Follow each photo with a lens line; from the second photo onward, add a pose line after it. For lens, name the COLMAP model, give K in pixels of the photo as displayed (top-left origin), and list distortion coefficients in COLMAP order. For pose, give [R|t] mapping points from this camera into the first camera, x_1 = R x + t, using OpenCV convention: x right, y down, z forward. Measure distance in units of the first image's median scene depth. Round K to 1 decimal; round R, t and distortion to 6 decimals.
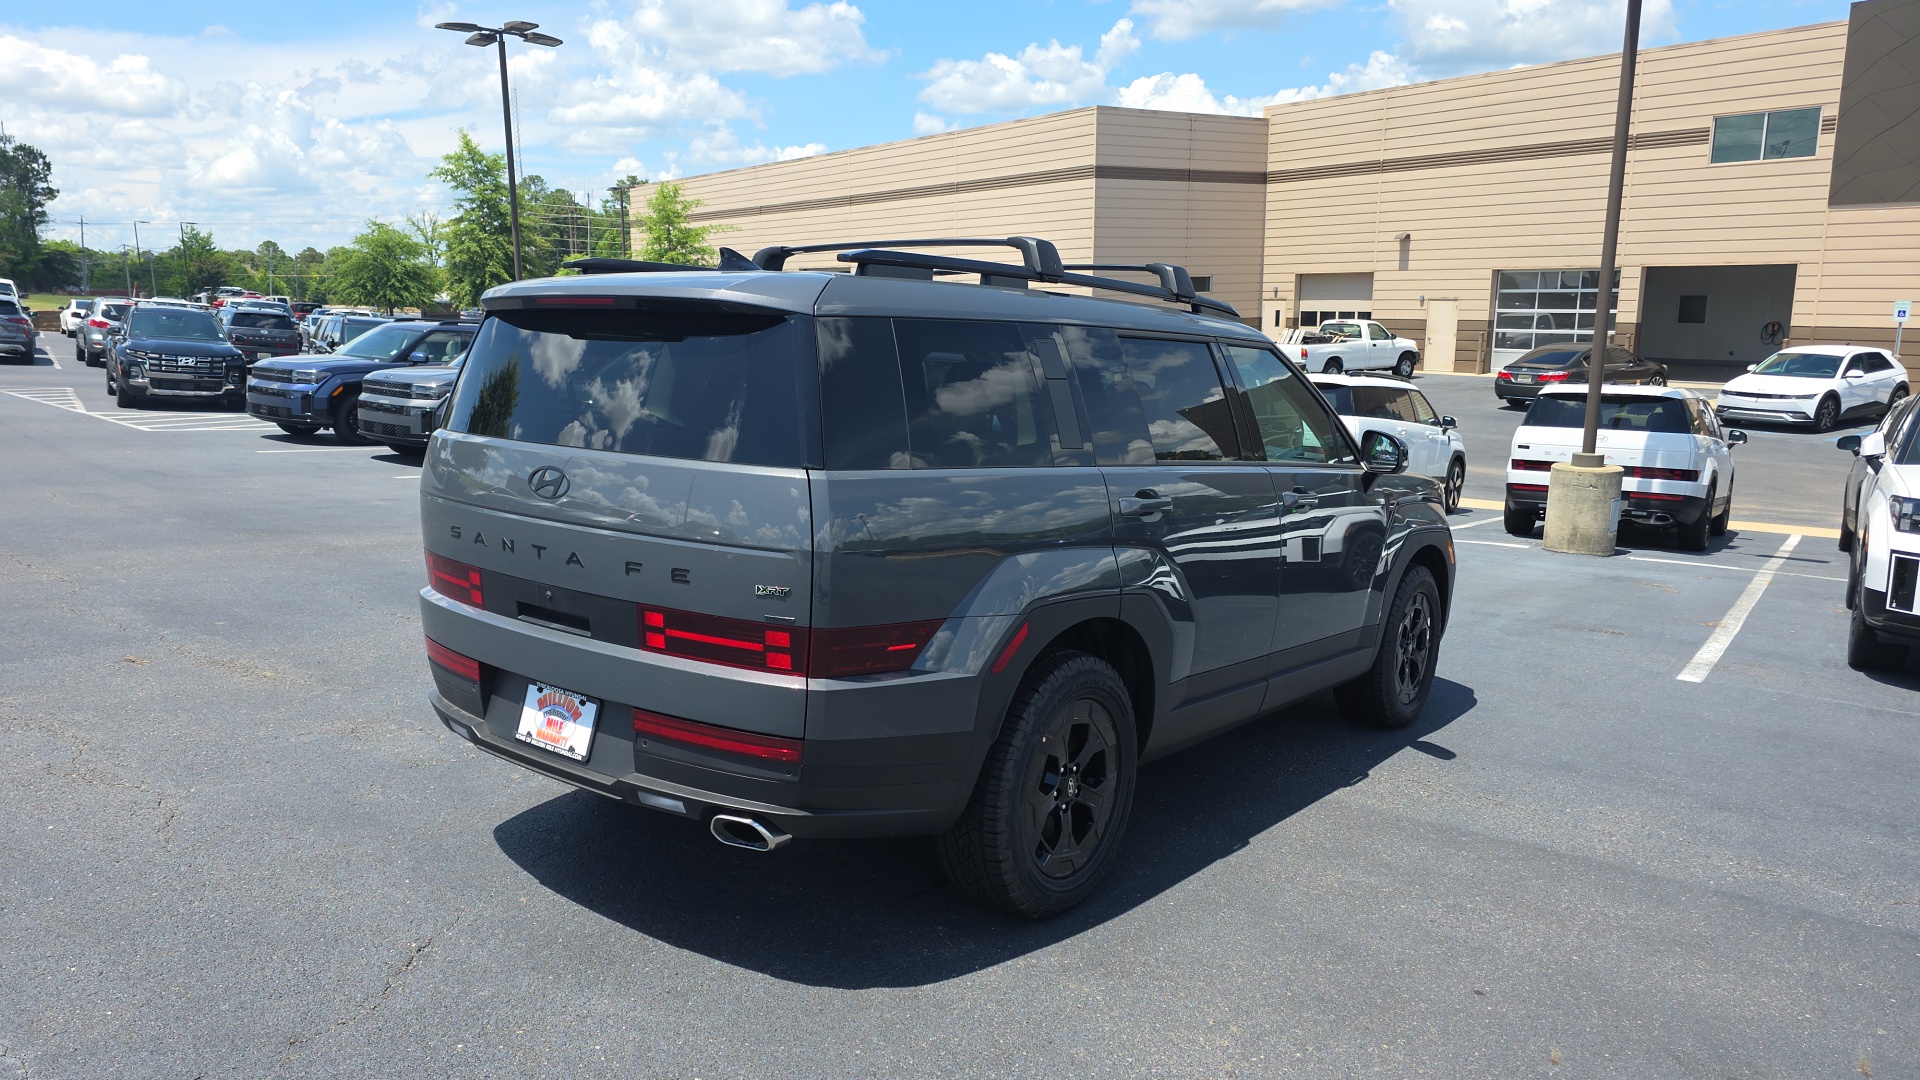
lens RADIAL K [[1356.1, 0, 947.5], [0, 1356.1, 567.6], [0, 0, 1]] dist [0.030979, -0.059117]
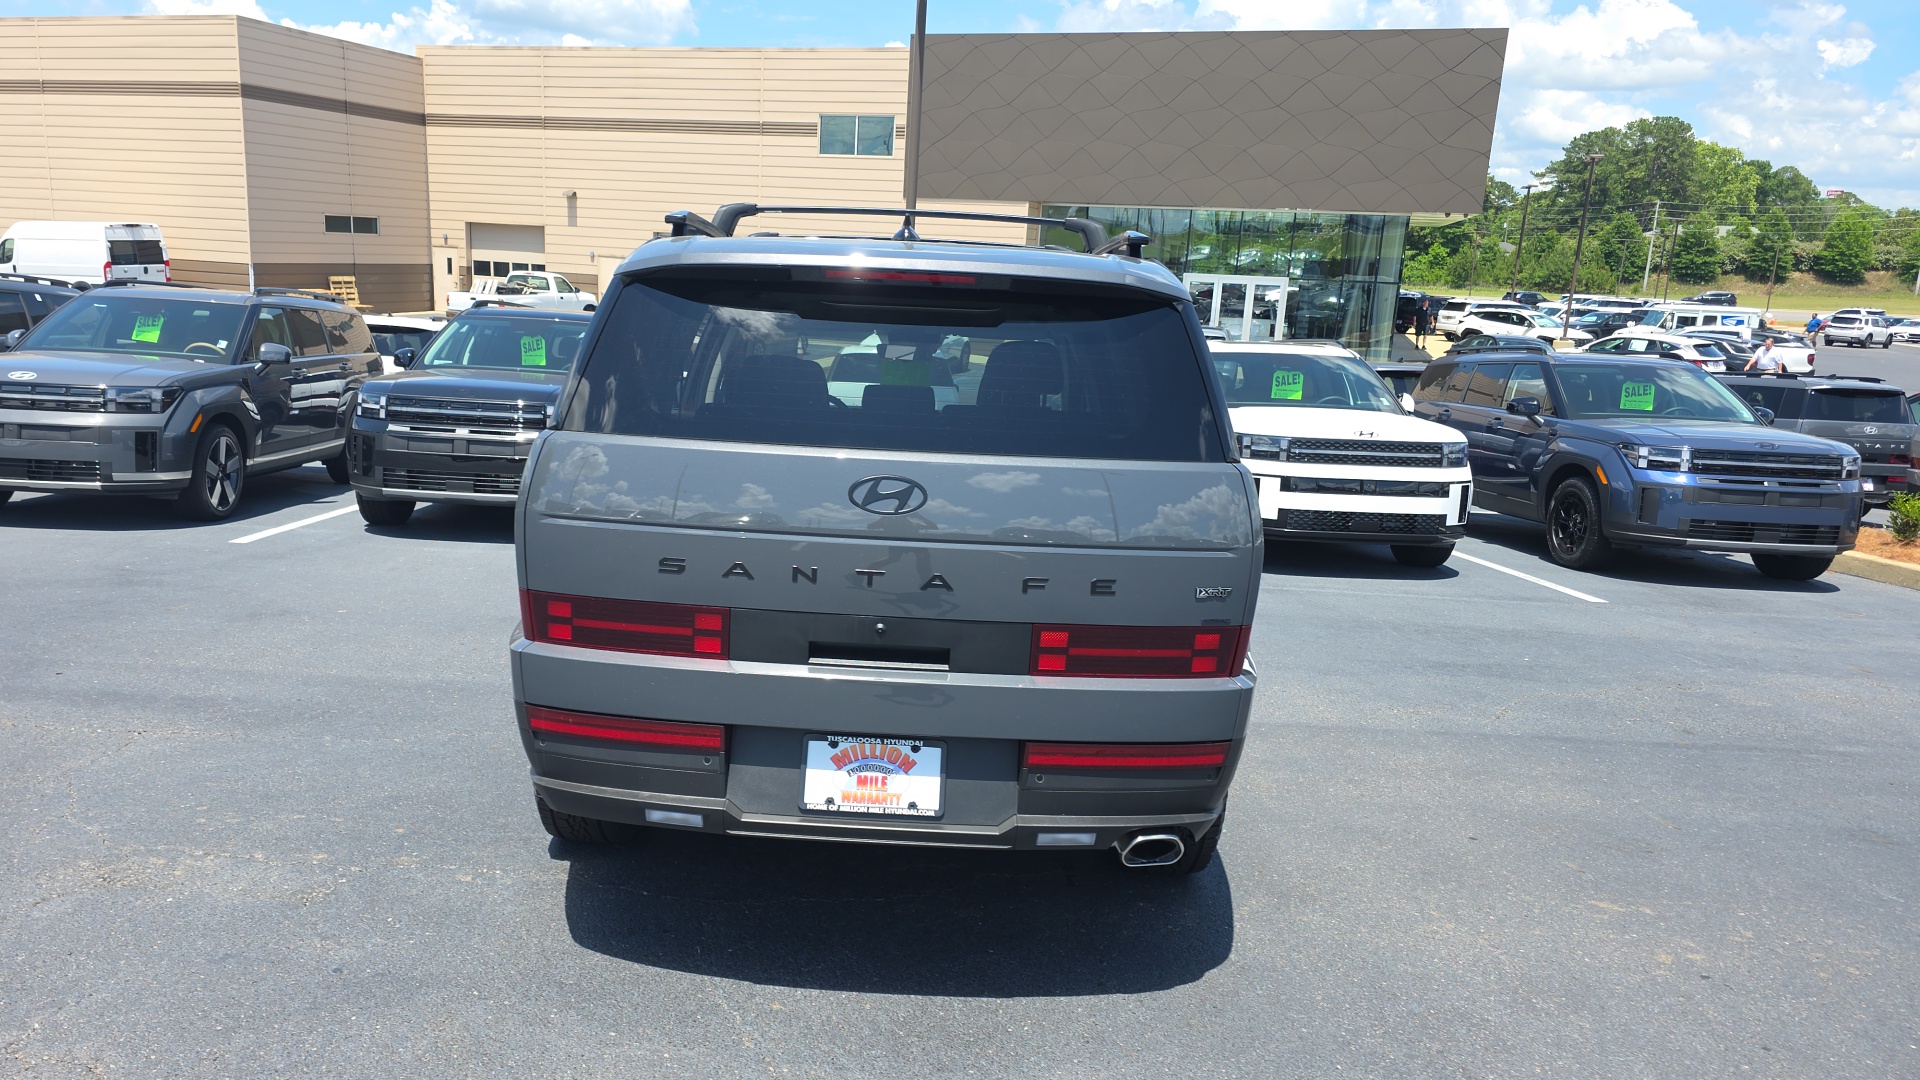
lens RADIAL K [[1288.6, 0, 956.1], [0, 1288.6, 545.9], [0, 0, 1]] dist [0.036443, -0.044347]
pose [[0.763304, -0.091259, 0.639561, -0.611789], [0.071160, 0.995825, 0.057167, -0.058249], [-0.642109, 0.001875, 0.766611, 0.294521]]
